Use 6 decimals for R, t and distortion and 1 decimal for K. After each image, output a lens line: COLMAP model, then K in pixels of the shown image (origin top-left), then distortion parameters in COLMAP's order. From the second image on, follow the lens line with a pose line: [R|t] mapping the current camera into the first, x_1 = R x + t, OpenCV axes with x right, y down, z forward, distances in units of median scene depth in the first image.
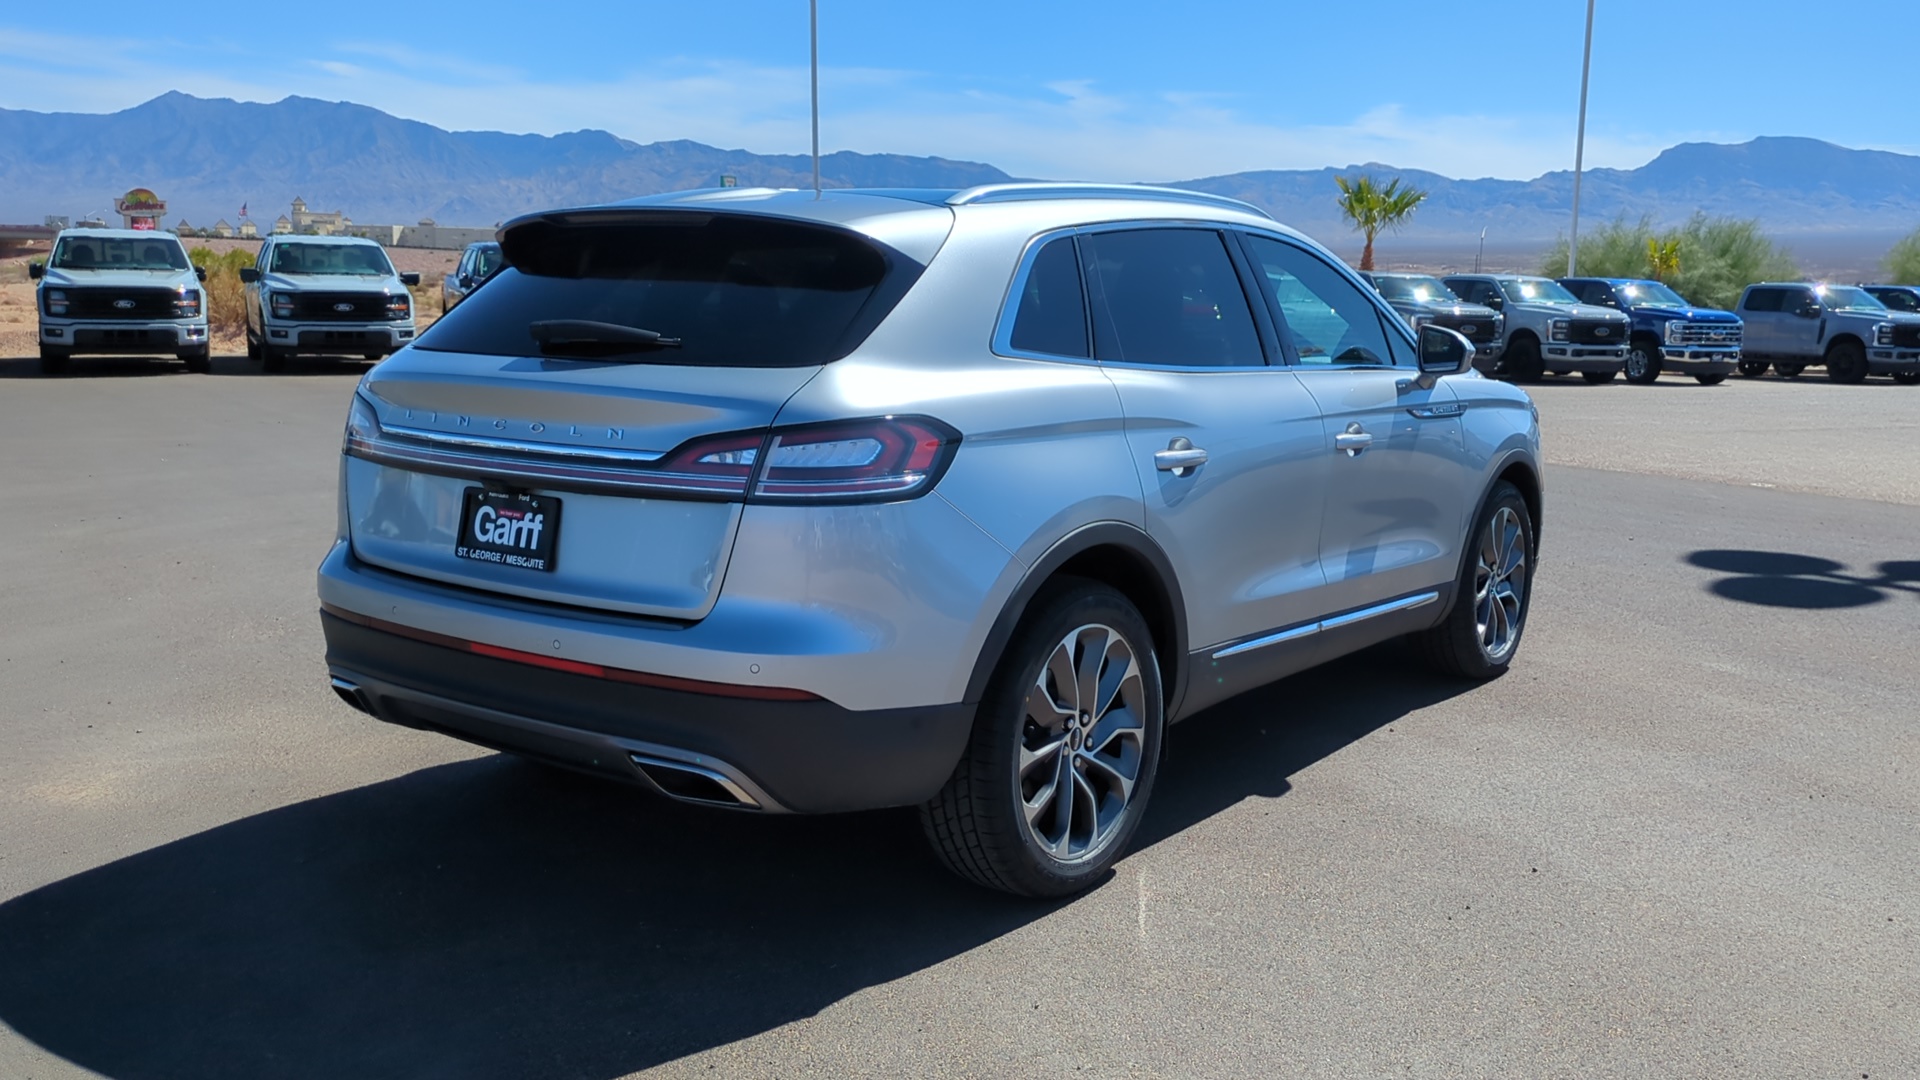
lens RADIAL K [[1683.7, 0, 975.3], [0, 1683.7, 540.7], [0, 0, 1]] dist [0.050716, -0.020142]
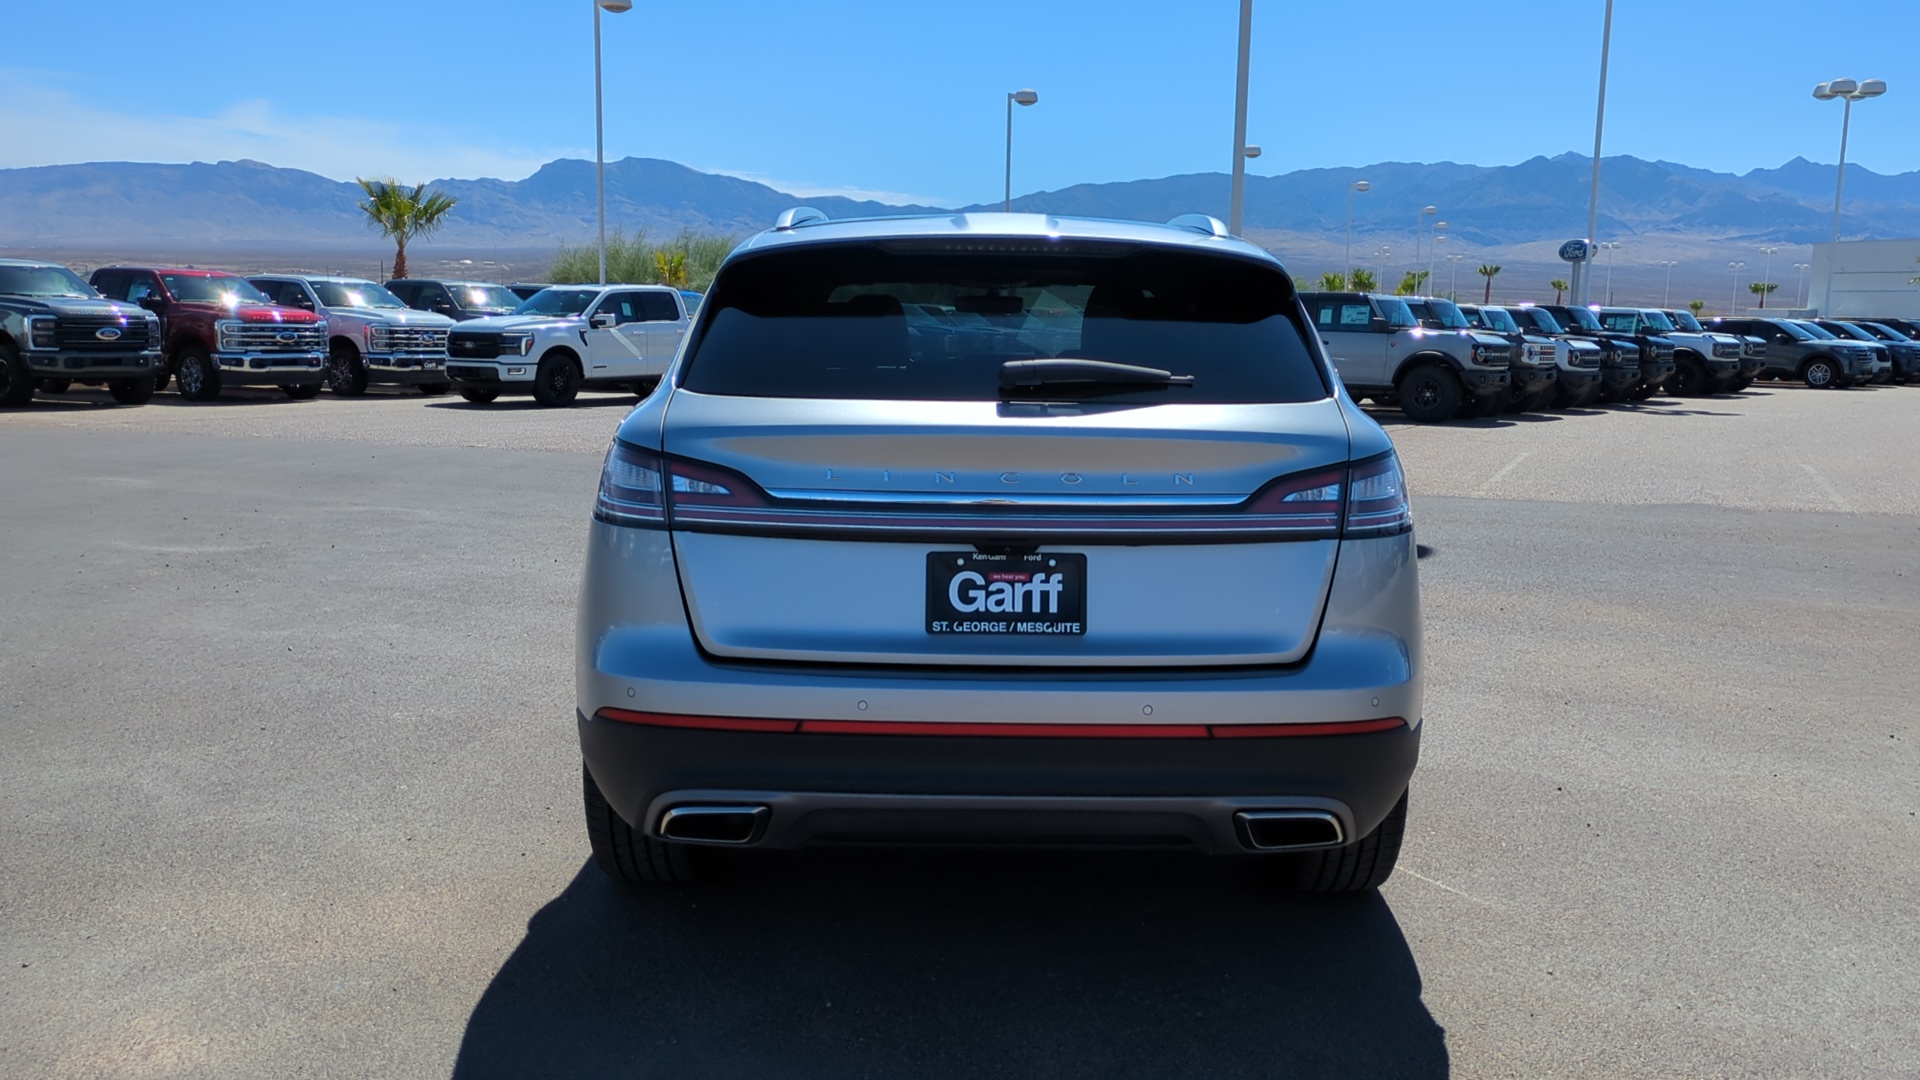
lens RADIAL K [[1683.7, 0, 975.3], [0, 1683.7, 540.7], [0, 0, 1]] dist [0.050716, -0.020142]
pose [[0.804784, -0.085514, 0.587375, -0.716854], [0.087517, 0.995847, 0.025071, -0.052085], [-0.587080, 0.031228, 0.808926, 0.254419]]
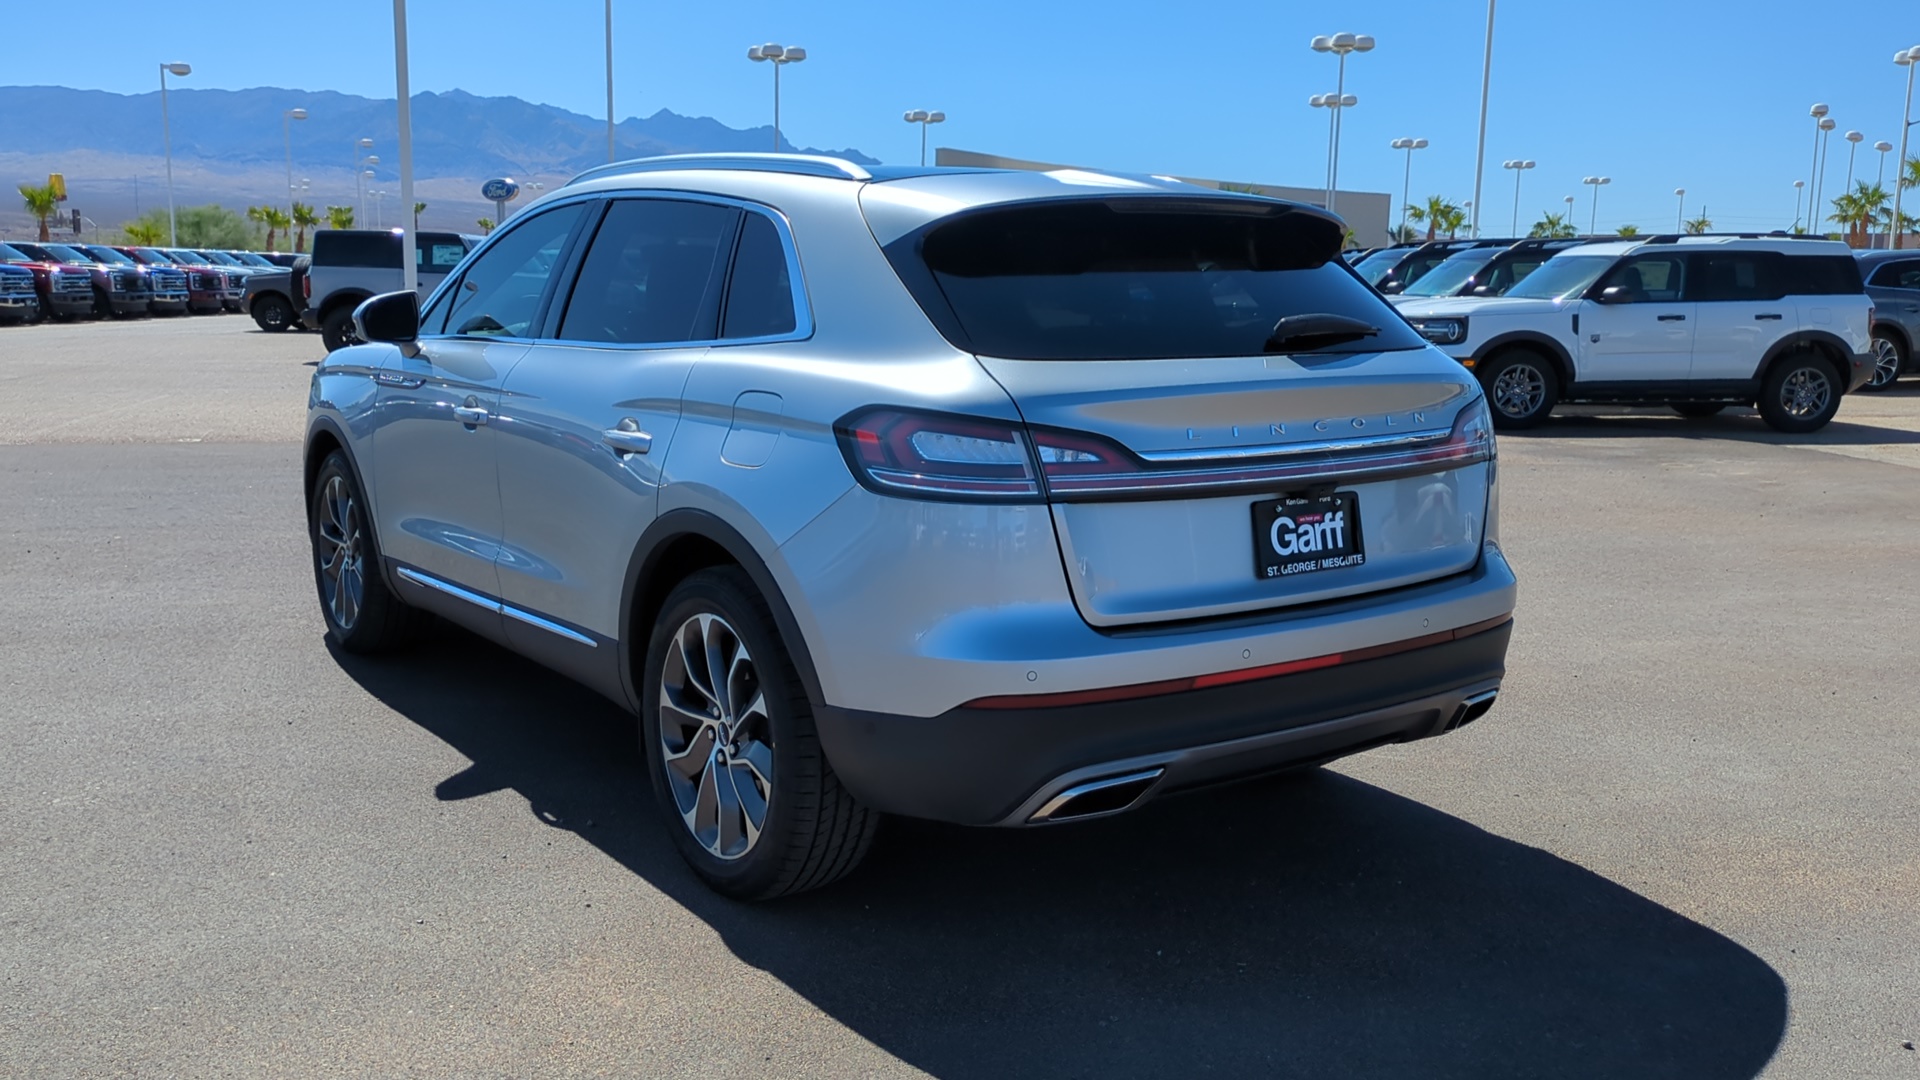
lens RADIAL K [[1683.7, 0, 975.3], [0, 1683.7, 540.7], [0, 0, 1]] dist [0.050716, -0.020142]
pose [[0.298083, -0.168037, 0.939633, -1.092288], [0.135099, 0.981901, 0.132738, -0.138547], [-0.944931, 0.087377, 0.315389, 0.775152]]
